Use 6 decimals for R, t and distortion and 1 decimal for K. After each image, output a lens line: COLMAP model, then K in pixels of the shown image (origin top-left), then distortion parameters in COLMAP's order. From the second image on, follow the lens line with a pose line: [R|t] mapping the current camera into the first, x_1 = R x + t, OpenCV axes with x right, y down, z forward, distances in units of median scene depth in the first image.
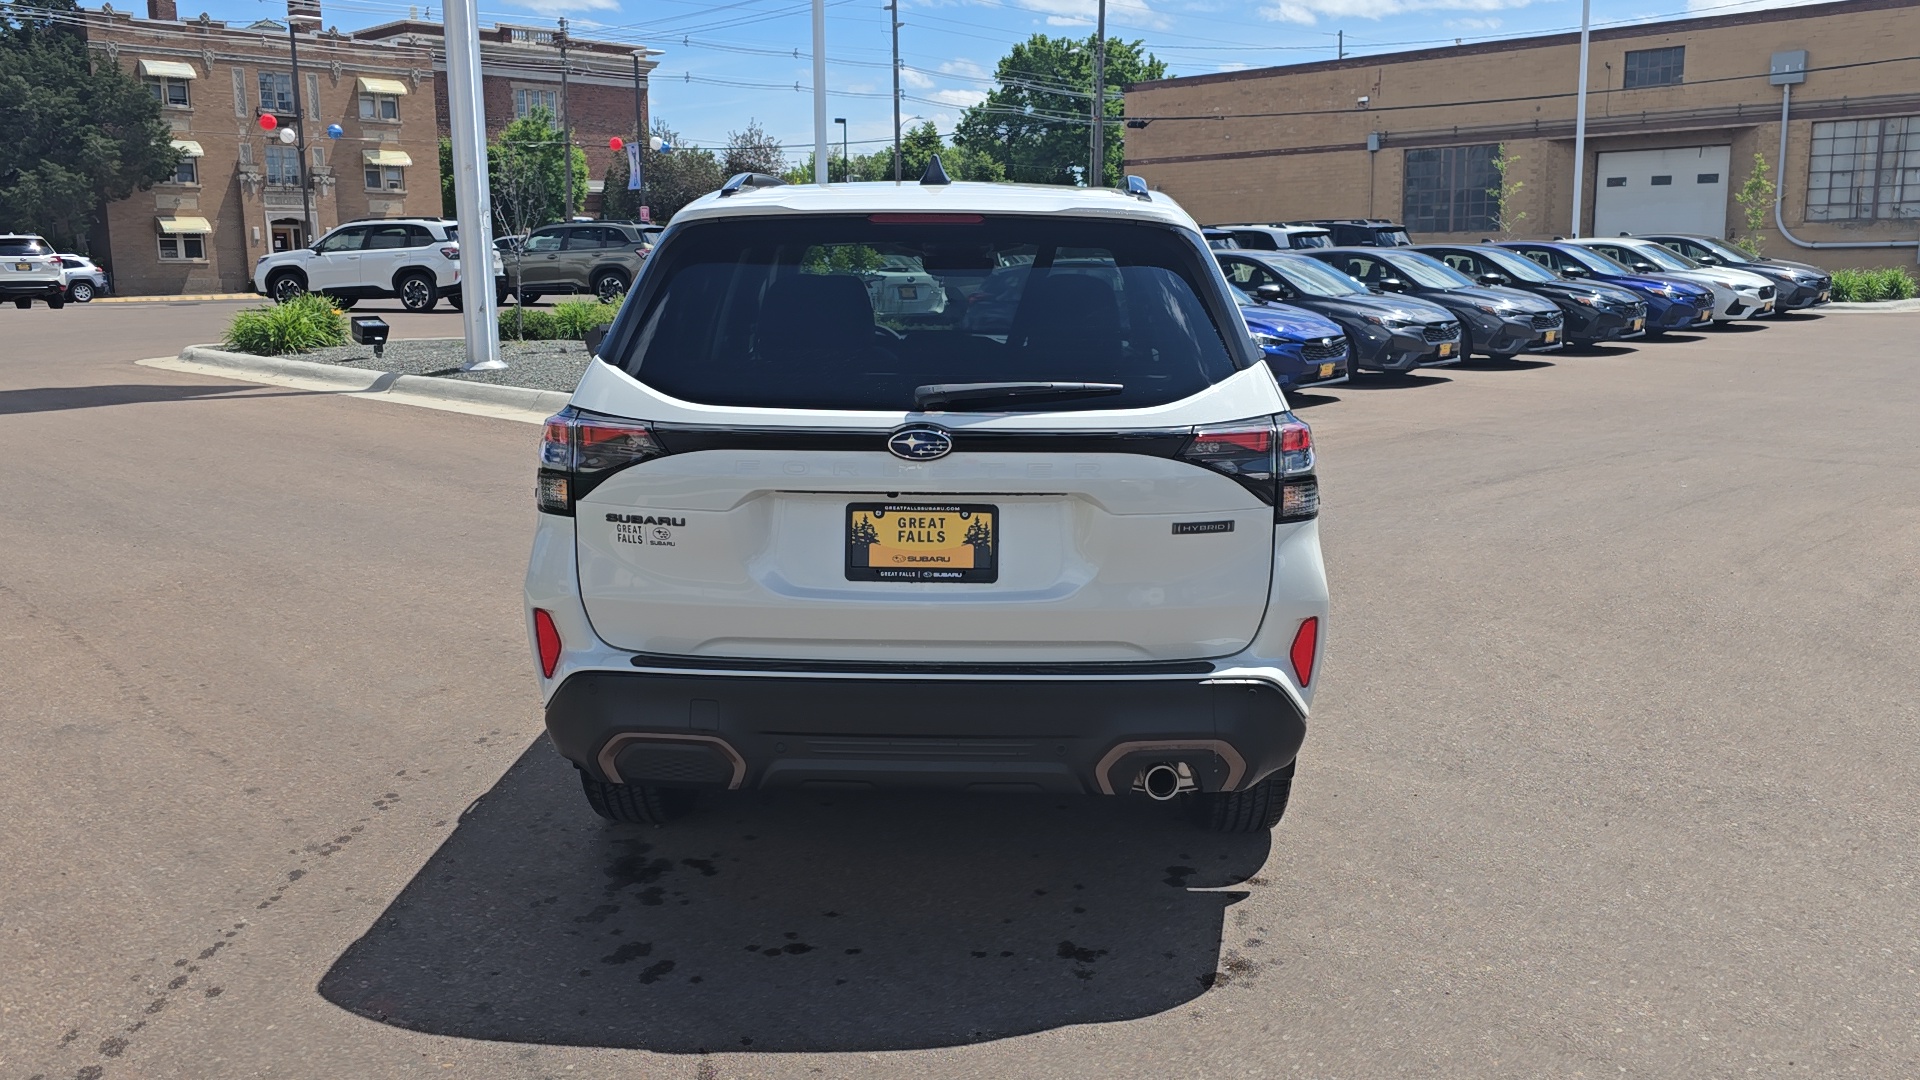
lens RADIAL K [[1590.8, 0, 977.8], [0, 1590.8, 523.7], [0, 0, 1]] dist [0.006251, -0.005532]
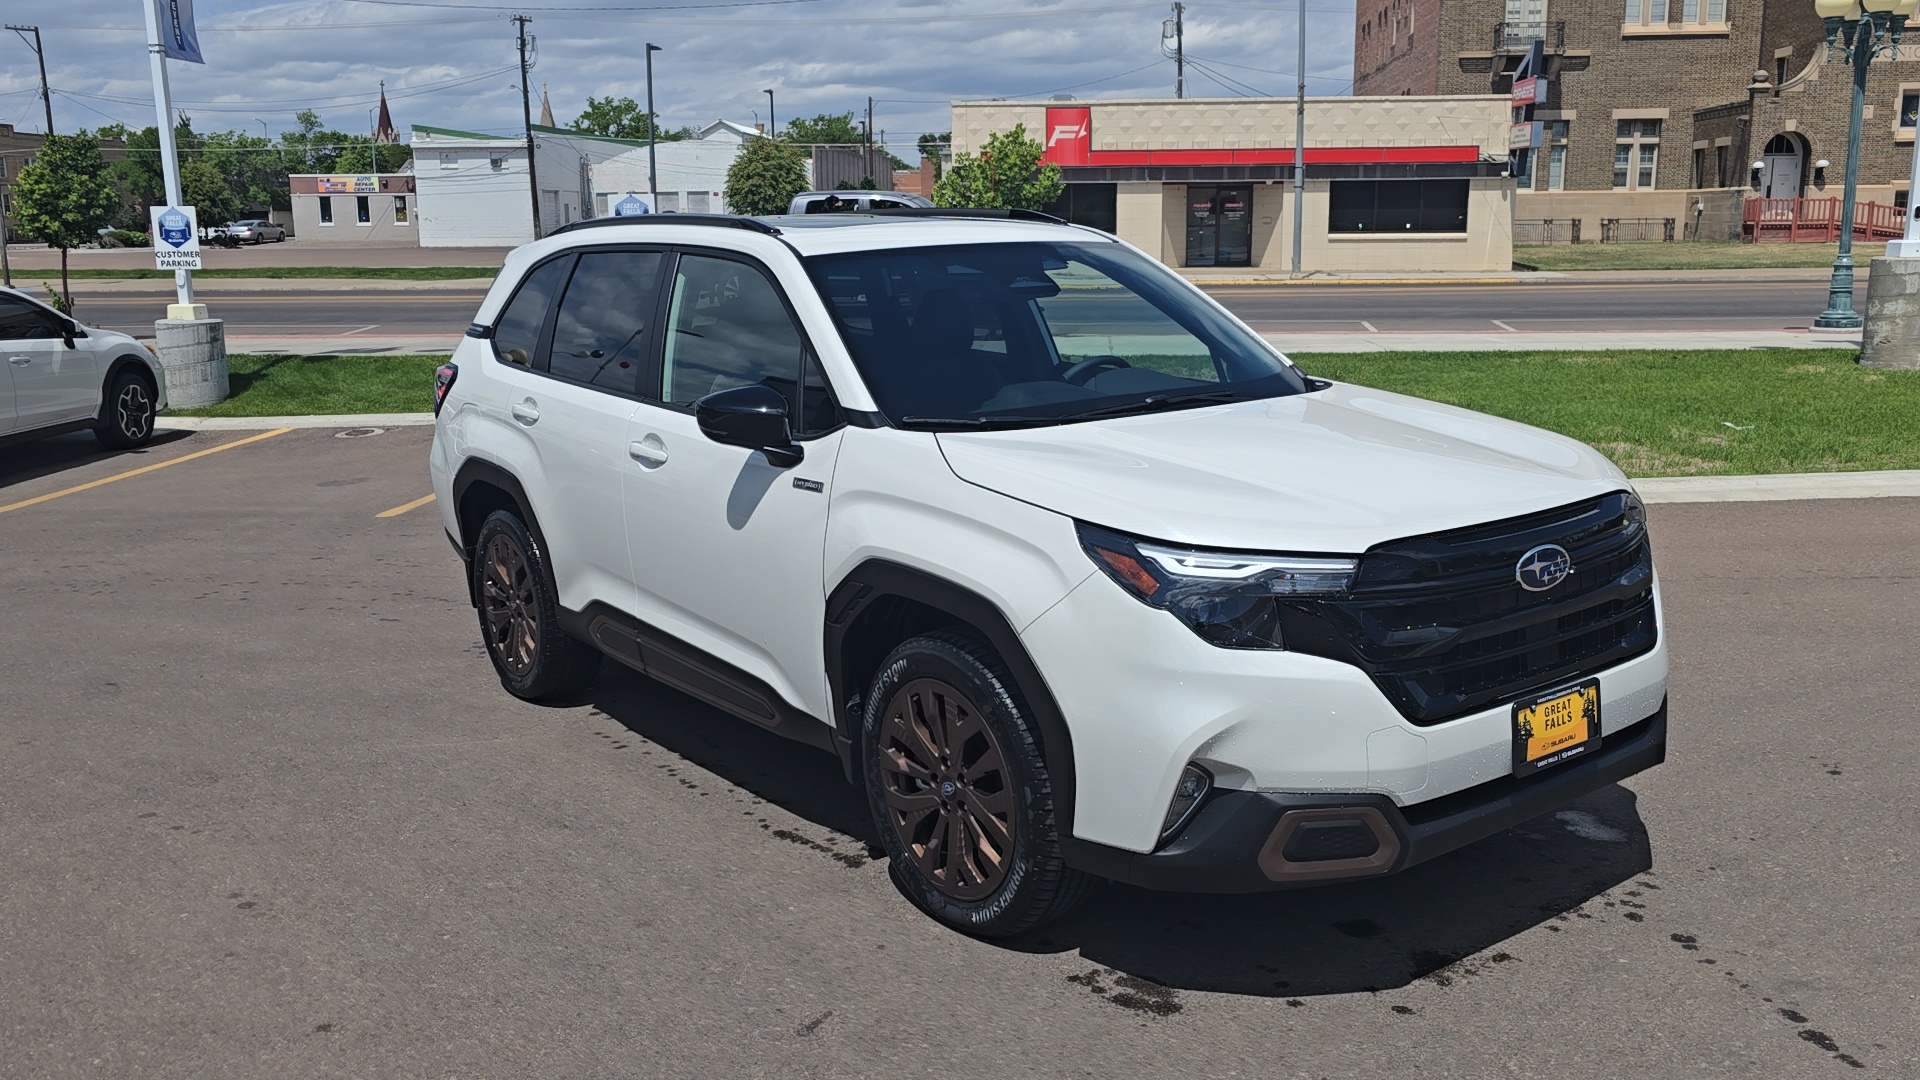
lens RADIAL K [[1590.8, 0, 973.9], [0, 1590.8, 538.7], [0, 0, 1]] dist [0.006251, -0.005532]
pose [[-0.783894, 0.136145, -0.605784, 0.584958], [-0.083410, 0.943729, 0.320029, -0.349466], [0.615266, 0.301397, -0.728428, 1.882991]]
